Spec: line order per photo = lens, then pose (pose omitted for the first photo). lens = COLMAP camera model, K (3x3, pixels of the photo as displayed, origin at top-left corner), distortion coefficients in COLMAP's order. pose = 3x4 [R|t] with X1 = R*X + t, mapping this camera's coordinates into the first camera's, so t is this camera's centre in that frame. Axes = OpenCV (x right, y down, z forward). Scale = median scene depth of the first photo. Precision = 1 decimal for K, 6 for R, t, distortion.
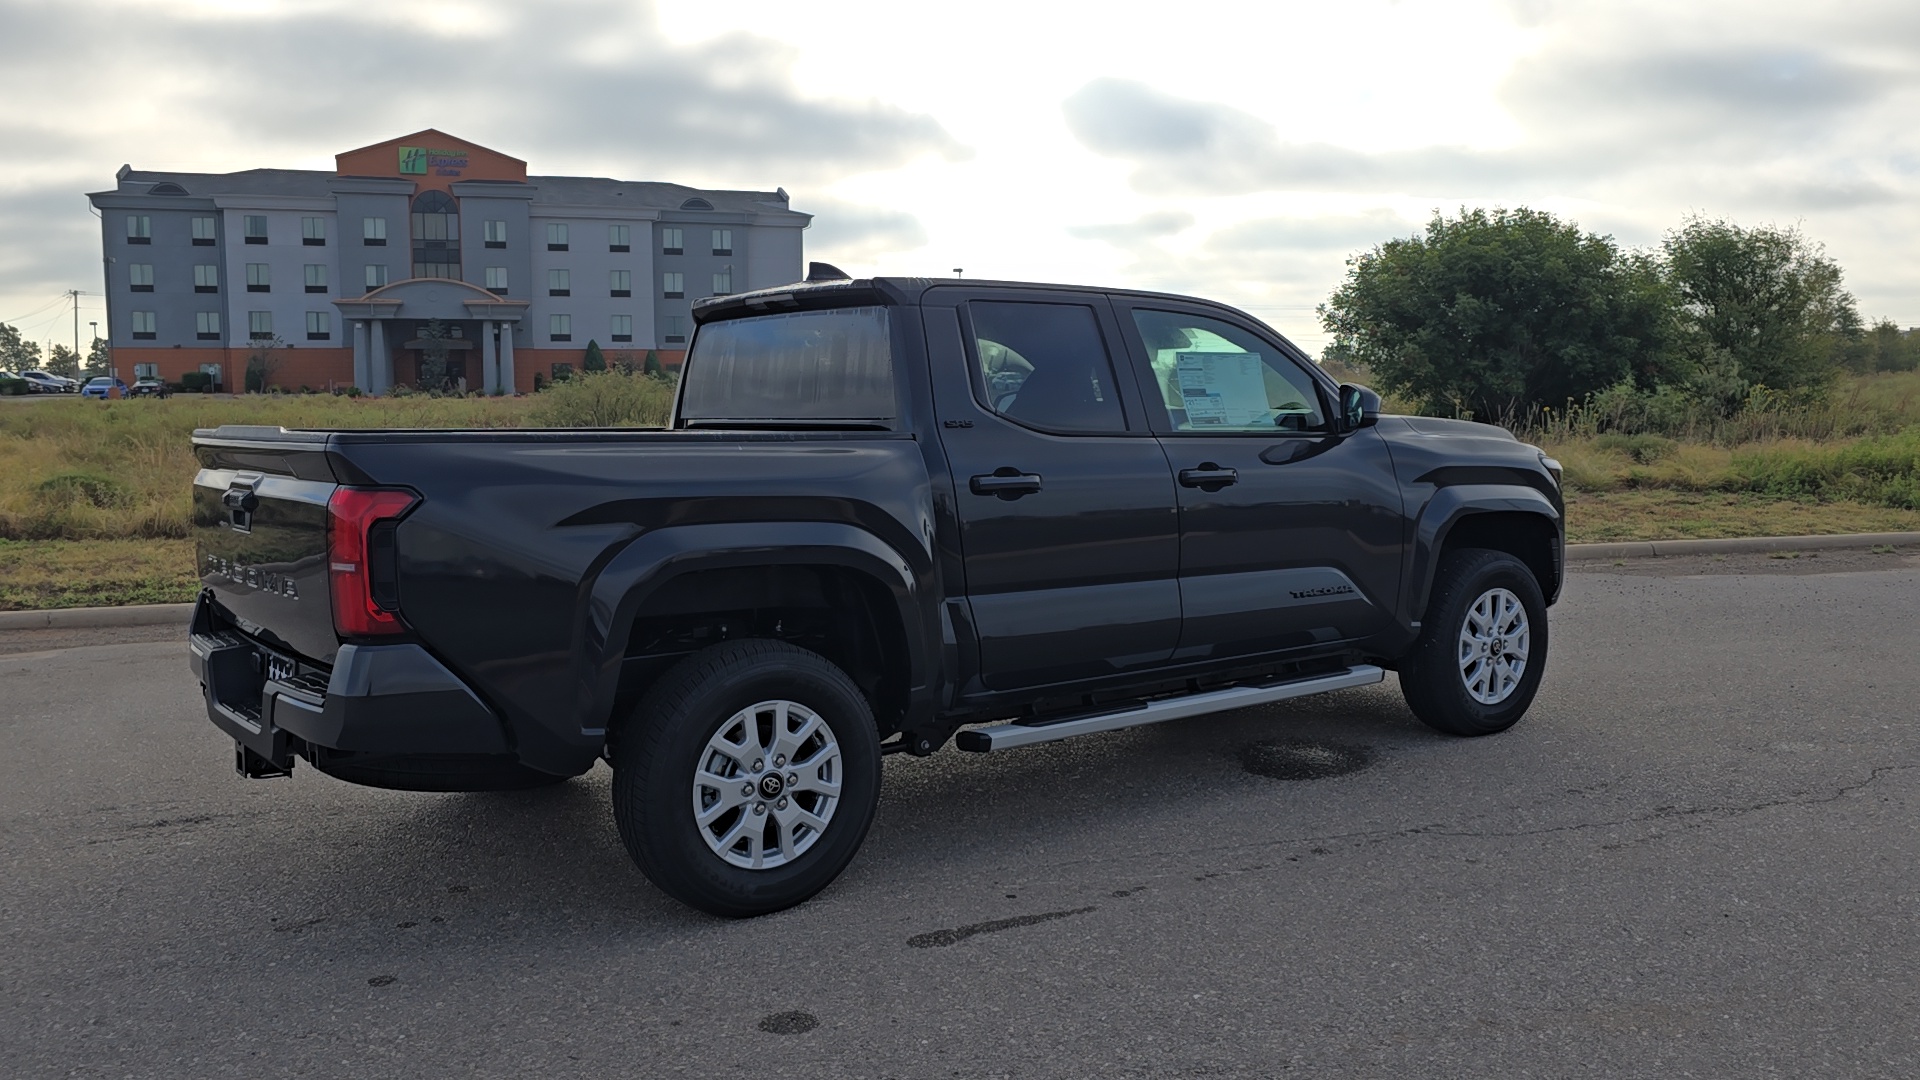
lens RADIAL K [[1623.9, 0, 943.7], [0, 1623.9, 538.6], [0, 0, 1]] dist [-0.000990, 0.010862]
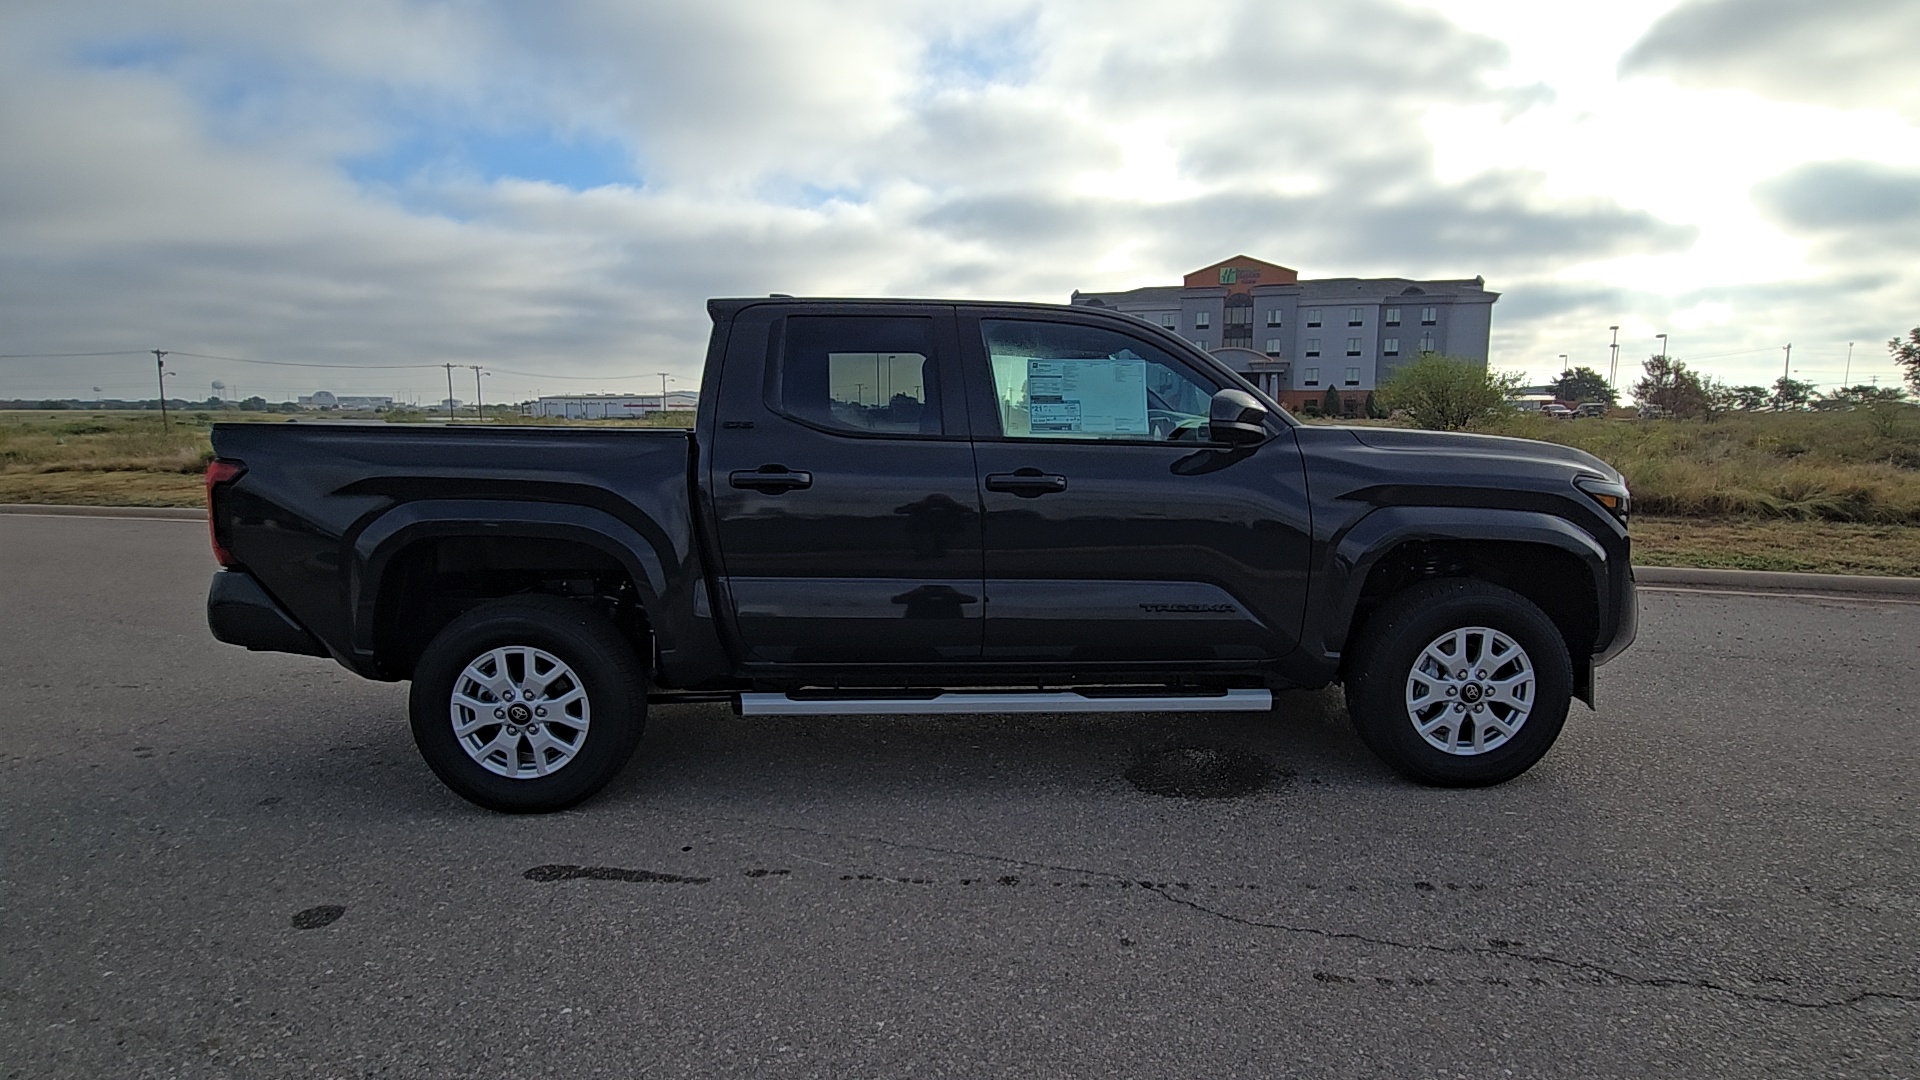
lens RADIAL K [[979.7, 0, 966.5], [0, 979.7, 540.3], [0, 0, 1]] dist [0.000362, 0.002522]
pose [[0.818279, 0.077734, -0.569541, 0.486918], [-0.058970, 0.996939, 0.051343, -0.031698], [0.571788, -0.008427, 0.820358, 0.481581]]
